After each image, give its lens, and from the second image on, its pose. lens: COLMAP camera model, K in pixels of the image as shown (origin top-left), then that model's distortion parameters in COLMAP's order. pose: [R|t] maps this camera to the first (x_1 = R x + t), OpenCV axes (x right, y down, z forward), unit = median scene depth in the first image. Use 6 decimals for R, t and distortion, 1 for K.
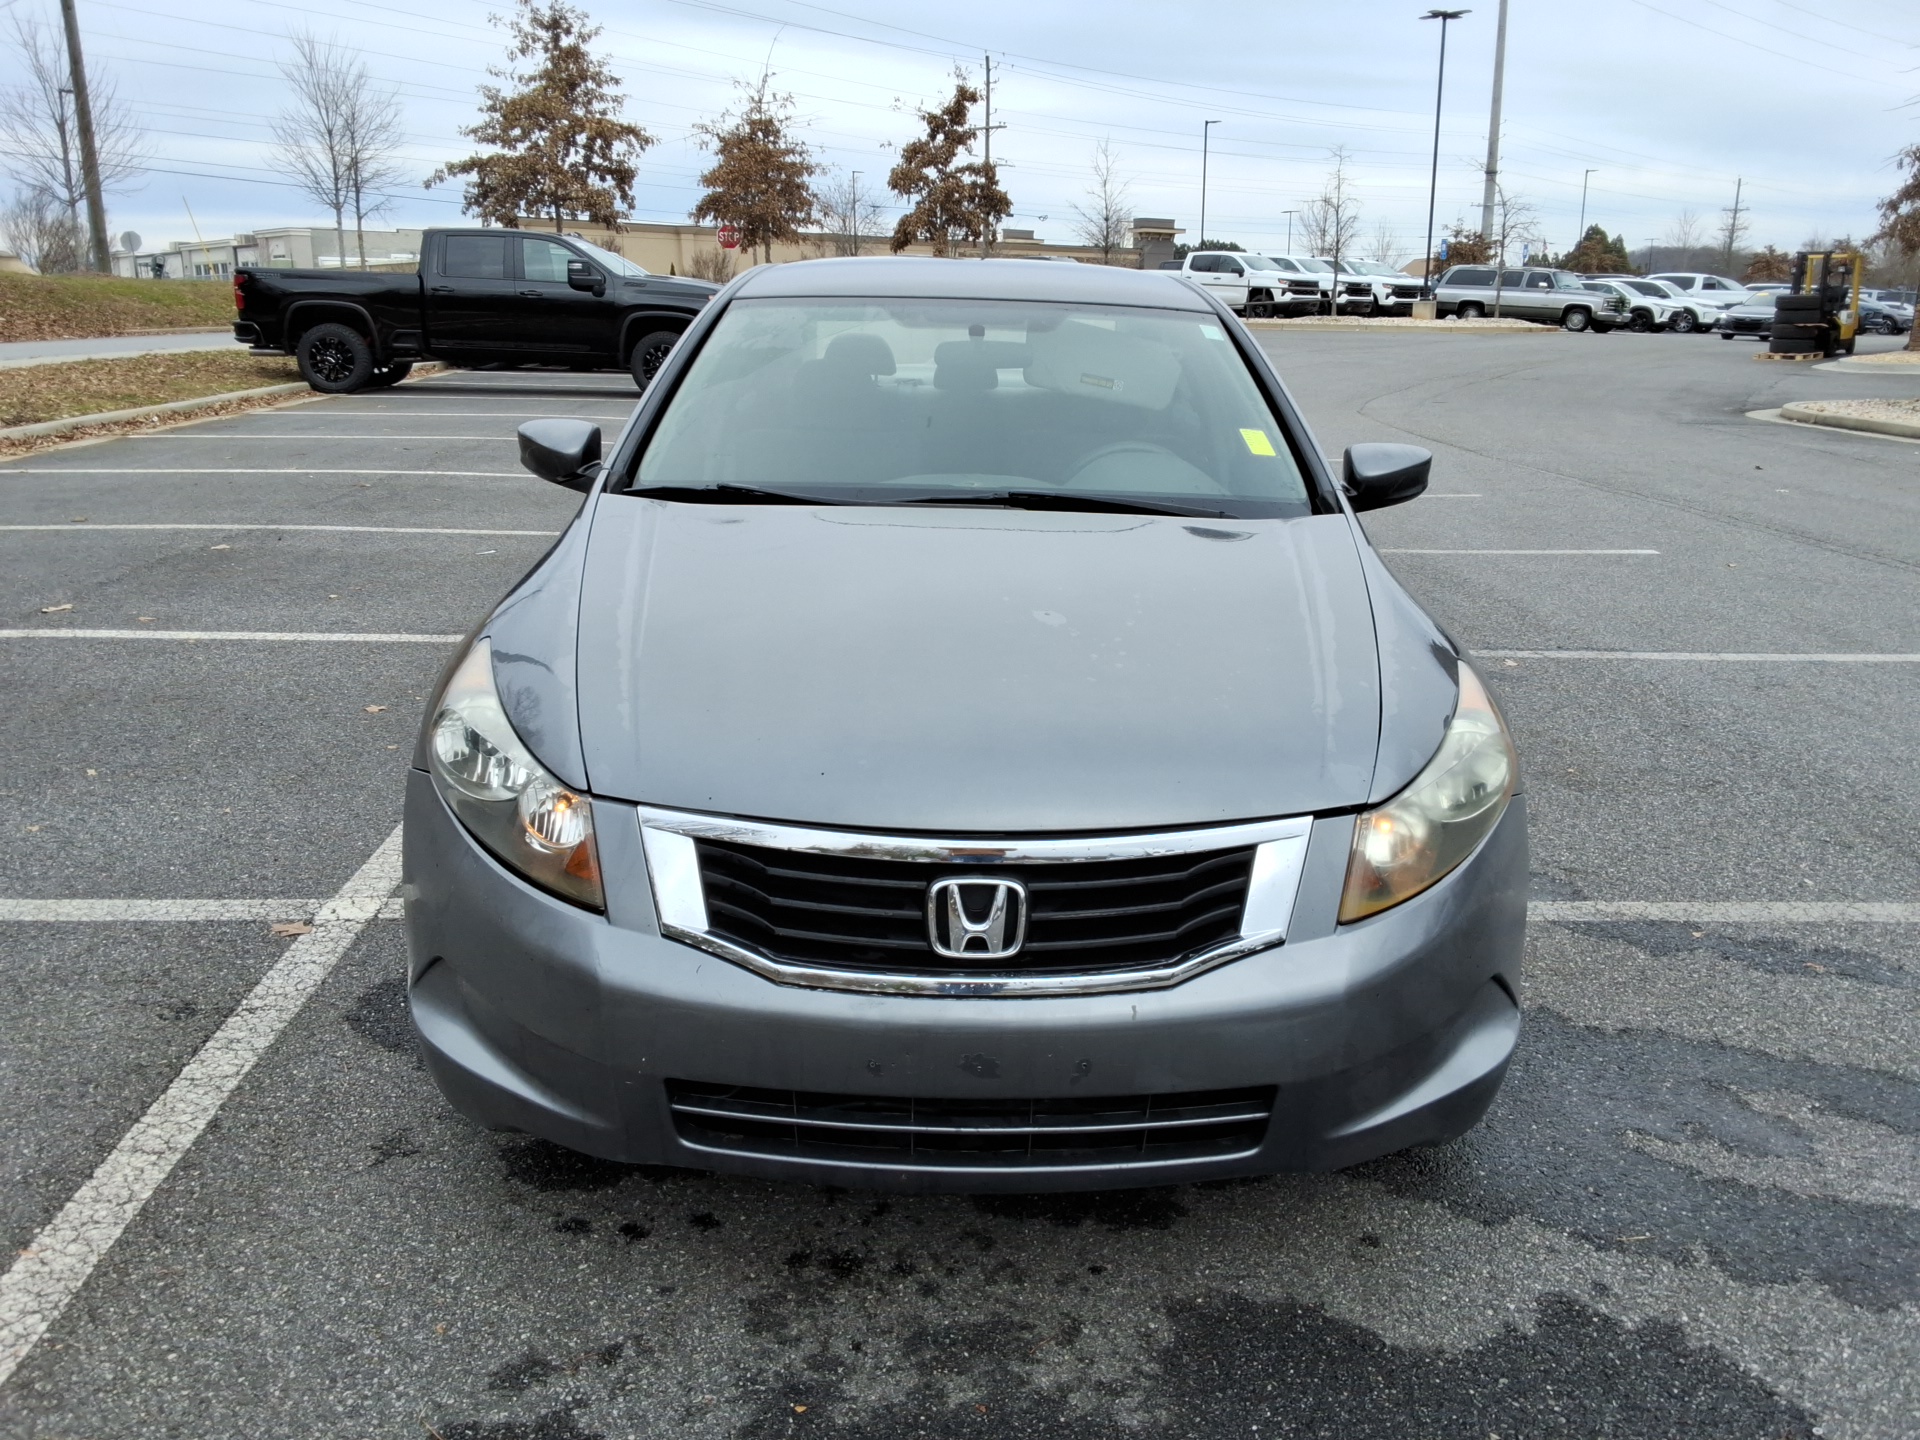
lens RADIAL K [[1538.1, 0, 955.2], [0, 1538.1, 716.9], [0, 0, 1]] dist [0.093443, -0.133526]
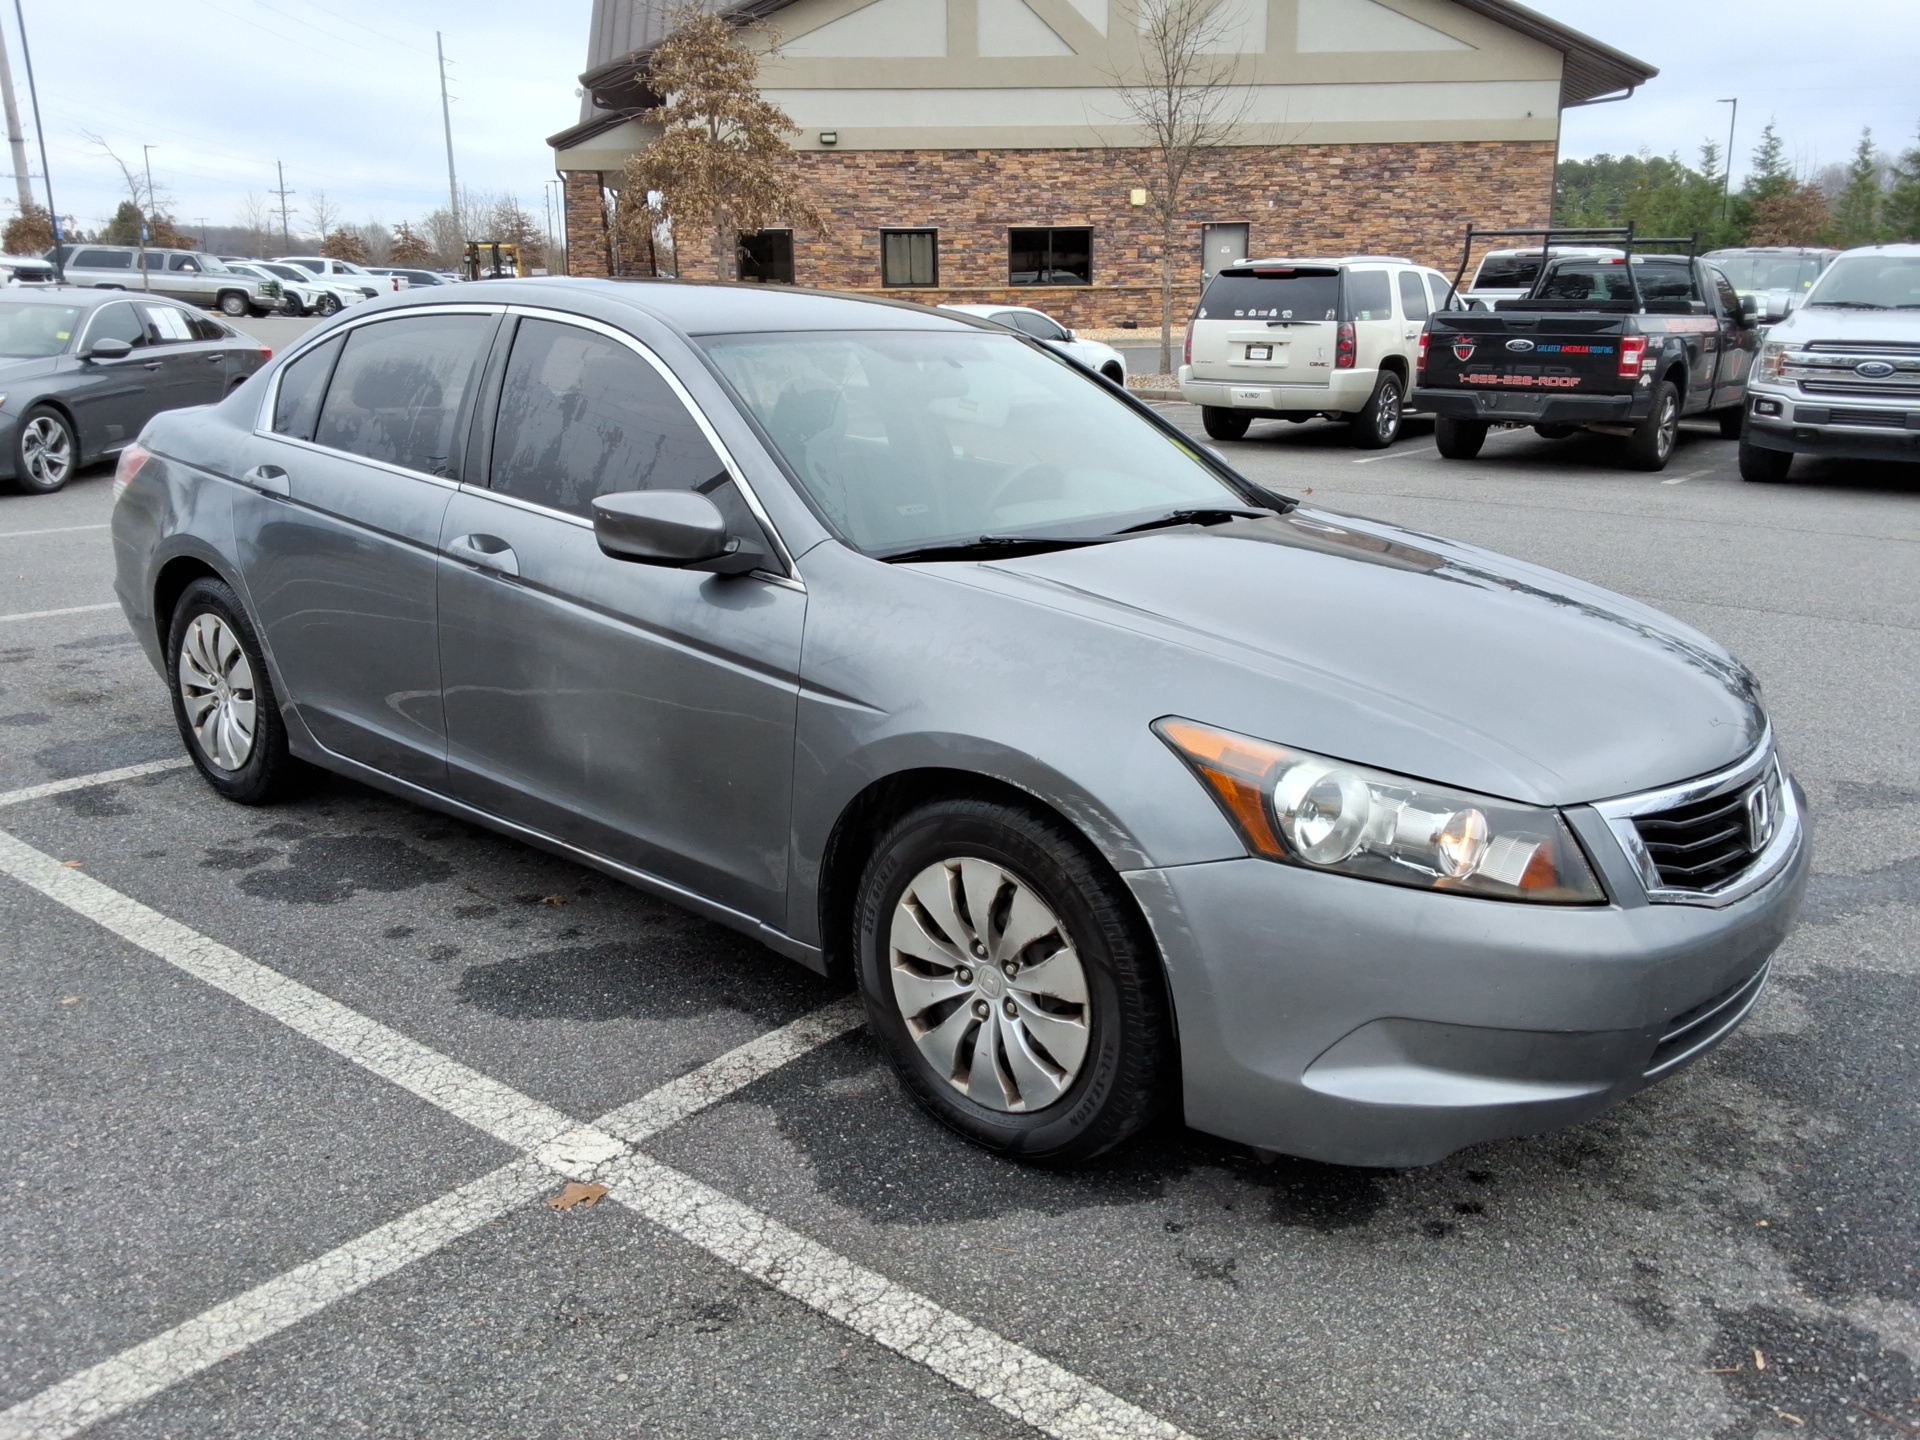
lens RADIAL K [[1538.1, 0, 964.2], [0, 1538.1, 721.1], [0, 0, 1]] dist [0.093443, -0.133526]
pose [[0.655287, -0.208694, 0.725979, -0.840650], [0.198199, 0.974908, 0.101353, -0.133046], [-0.728914, 0.077473, 0.680208, 0.351814]]
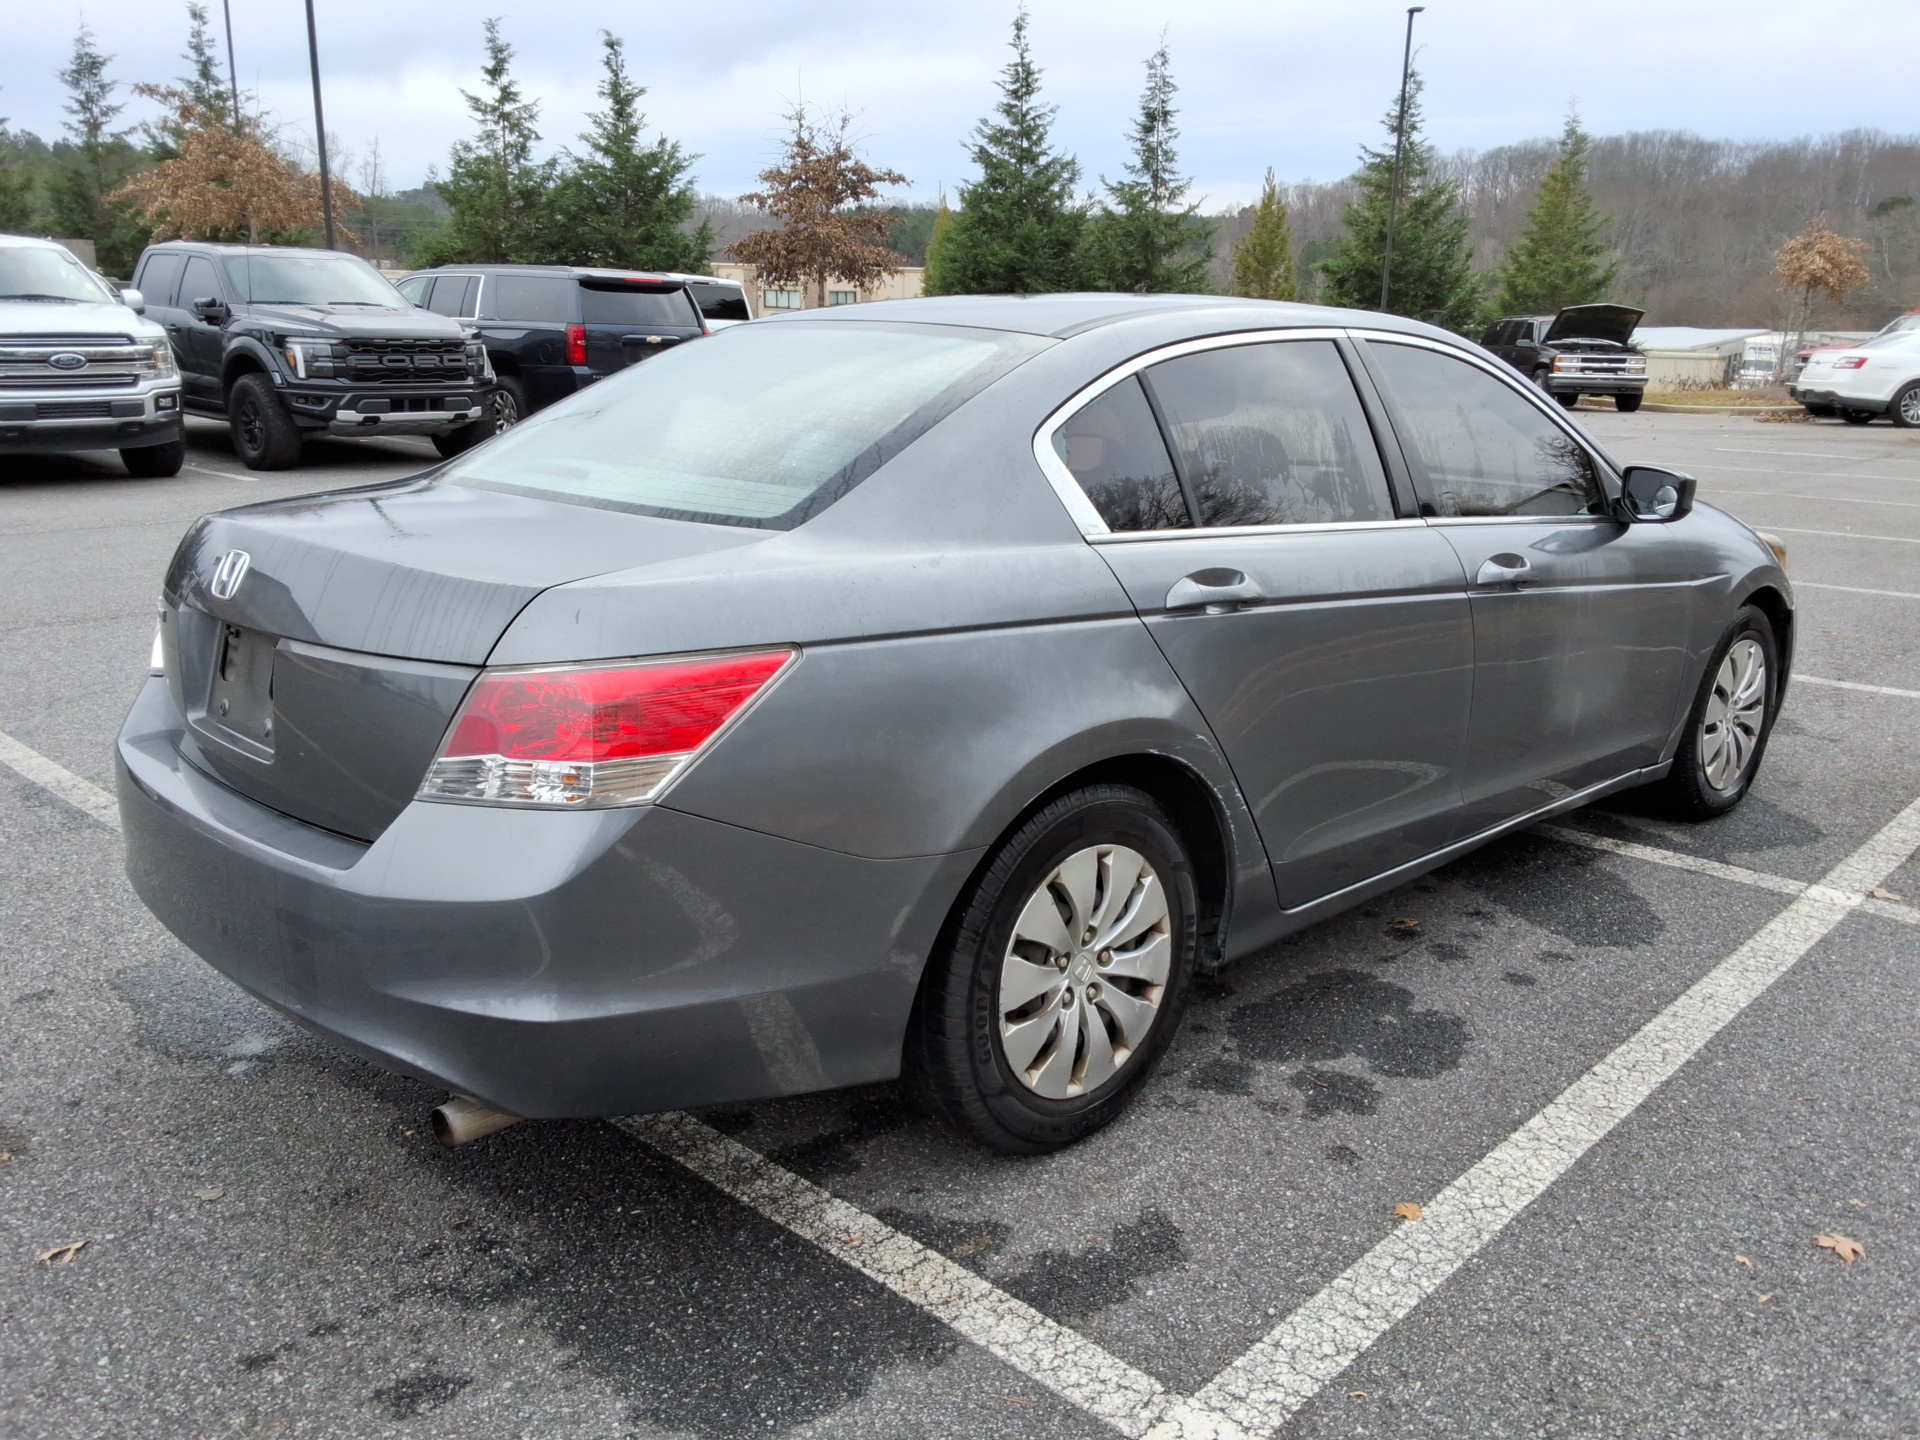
lens RADIAL K [[1538.1, 0, 980.1], [0, 1538.1, 716.6], [0, 0, 1]] dist [0.093443, -0.133526]
pose [[-0.698322, -0.206130, 0.685461, -0.767695], [0.160288, 0.888284, 0.430418, -0.633245], [-0.697606, 0.410441, -0.587268, 2.222075]]
